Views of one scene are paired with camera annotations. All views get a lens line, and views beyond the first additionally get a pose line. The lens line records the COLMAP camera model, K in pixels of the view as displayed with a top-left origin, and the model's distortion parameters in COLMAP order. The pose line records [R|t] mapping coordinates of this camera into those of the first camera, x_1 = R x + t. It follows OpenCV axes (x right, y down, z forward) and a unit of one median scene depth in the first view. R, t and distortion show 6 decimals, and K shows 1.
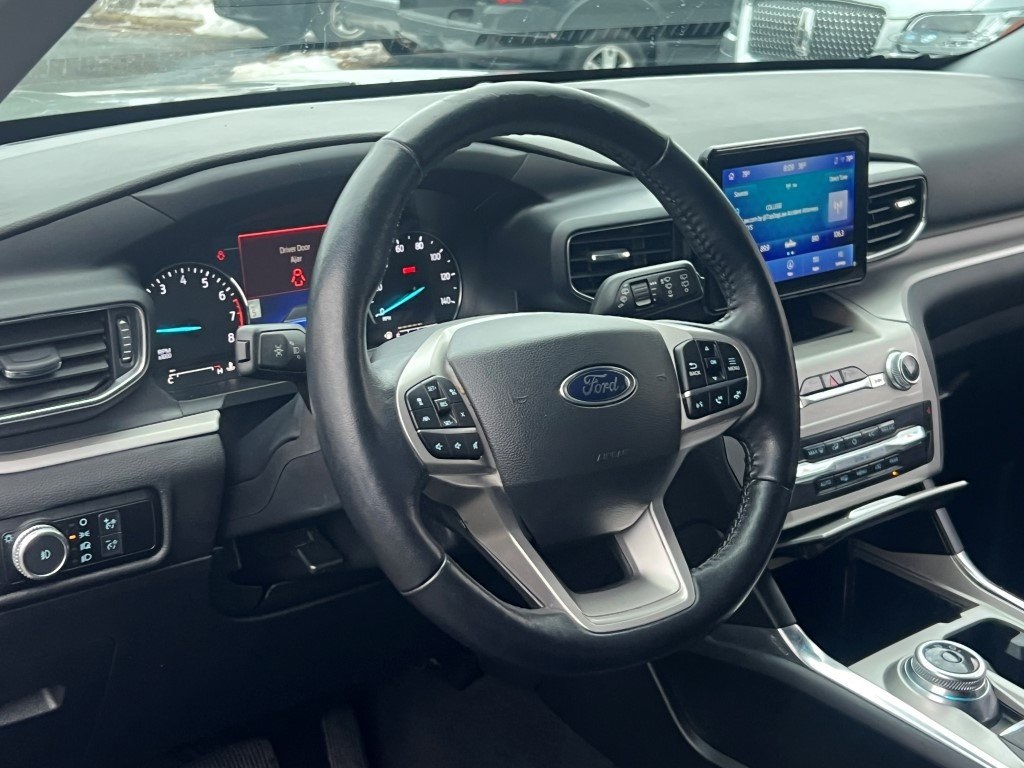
lens RADIAL K [[1476.0, 0, 509.1], [0, 1476.0, 382.1], [0, 0, 1]] dist [0.118562, 0.000000]
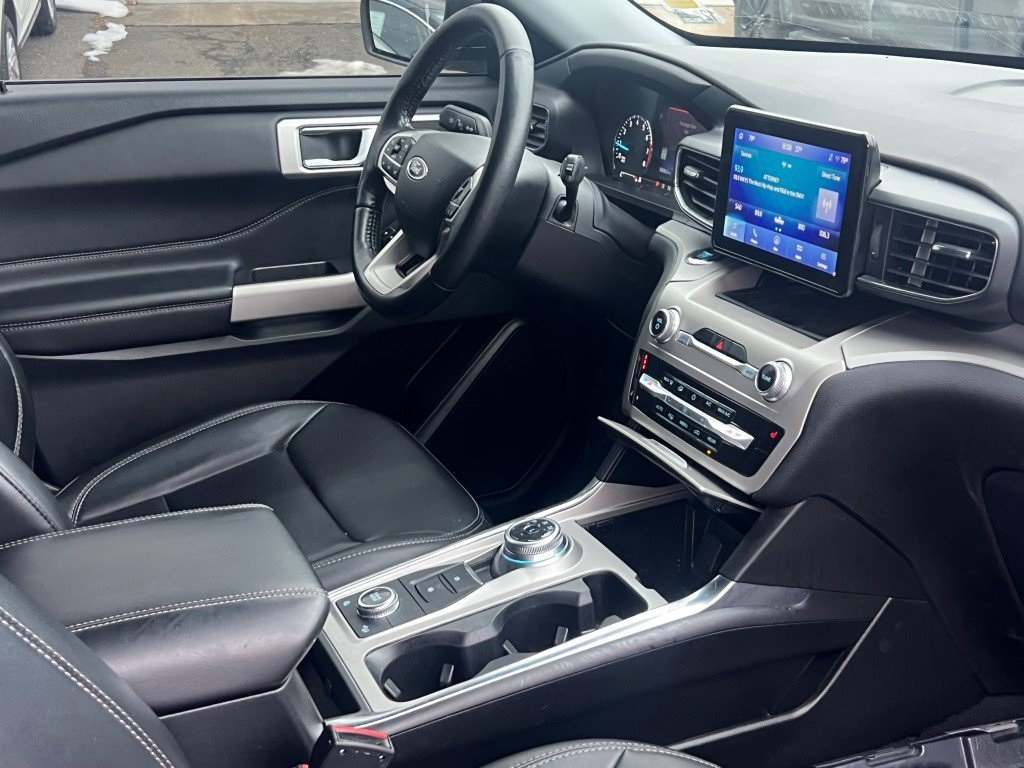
lens RADIAL K [[1290.7, 0, 512.4], [0, 1290.7, 382.4], [0, 0, 1]] dist [0.151630, 0.000000]
pose [[-0.263149, 0.313541, -0.912384, 1.103677], [-0.287636, 0.877207, 0.384412, -0.289132], [0.920879, 0.363592, -0.140650, 0.983253]]
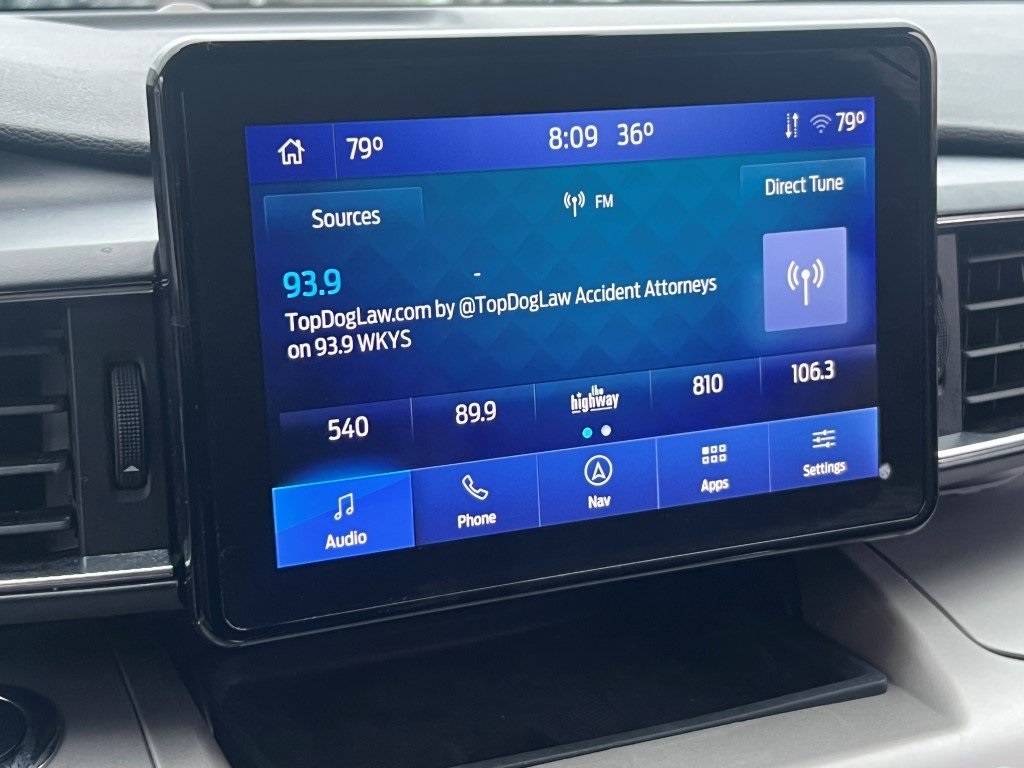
lens RADIAL K [[1714.1, 0, 509.4], [0, 1714.1, 421.2], [0, 0, 1]] dist [0.135651, 0.000000]
pose [[0.964159, 0.045154, -0.261455, 0.258296], [-0.058317, 0.997380, -0.042804, -0.072473], [0.258837, 0.056517, 0.964266, 0.659789]]
